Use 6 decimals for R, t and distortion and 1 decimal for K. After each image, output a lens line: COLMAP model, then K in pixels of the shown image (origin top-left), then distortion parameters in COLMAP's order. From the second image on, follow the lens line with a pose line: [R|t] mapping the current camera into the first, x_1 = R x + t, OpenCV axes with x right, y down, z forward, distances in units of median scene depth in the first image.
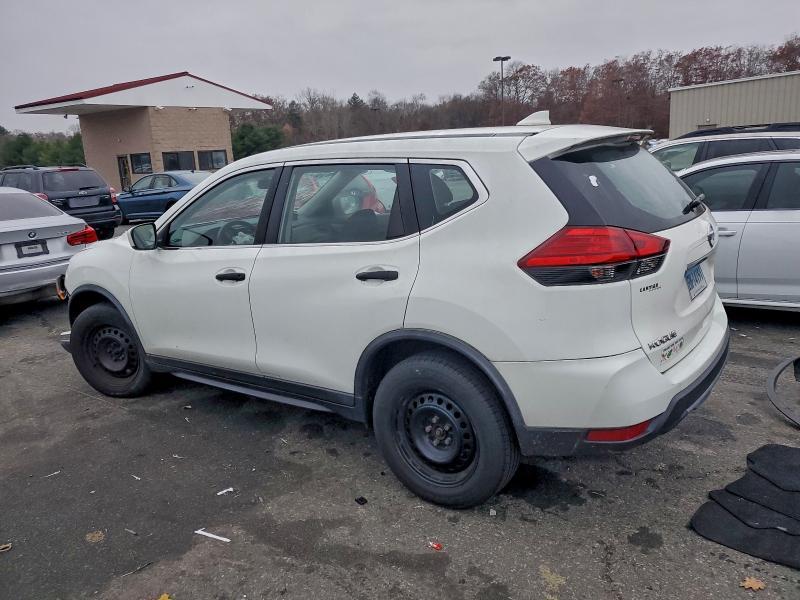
lens RADIAL K [[600.8, 0, 408.5], [0, 600.8, 299.2], [0, 0, 1]] dist [0.045576, 0.001056]
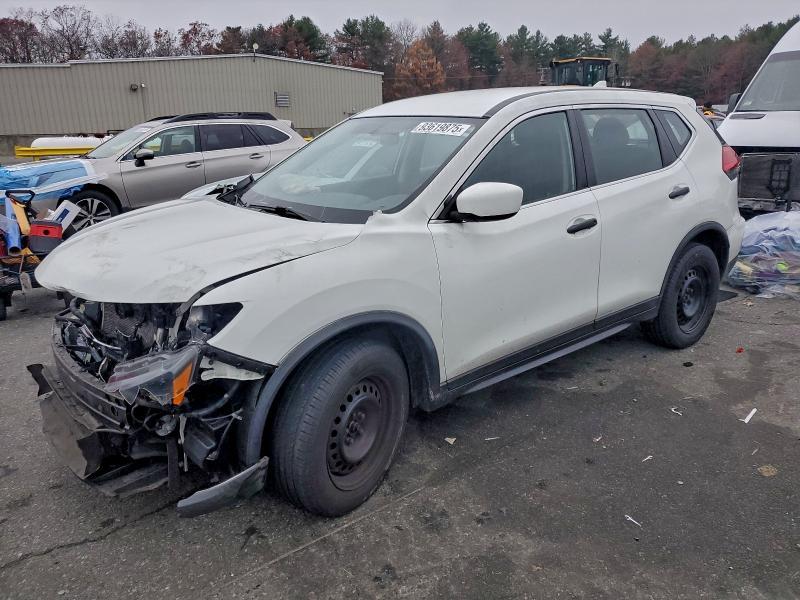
lens RADIAL K [[600.8, 0, 408.5], [0, 600.8, 299.2], [0, 0, 1]] dist [0.045576, 0.001056]
pose [[0.272760, -0.227053, 0.934906, -1.298432], [0.231699, 0.958654, 0.165222, -0.148798], [-0.933765, 0.171551, 0.314090, 1.002590]]
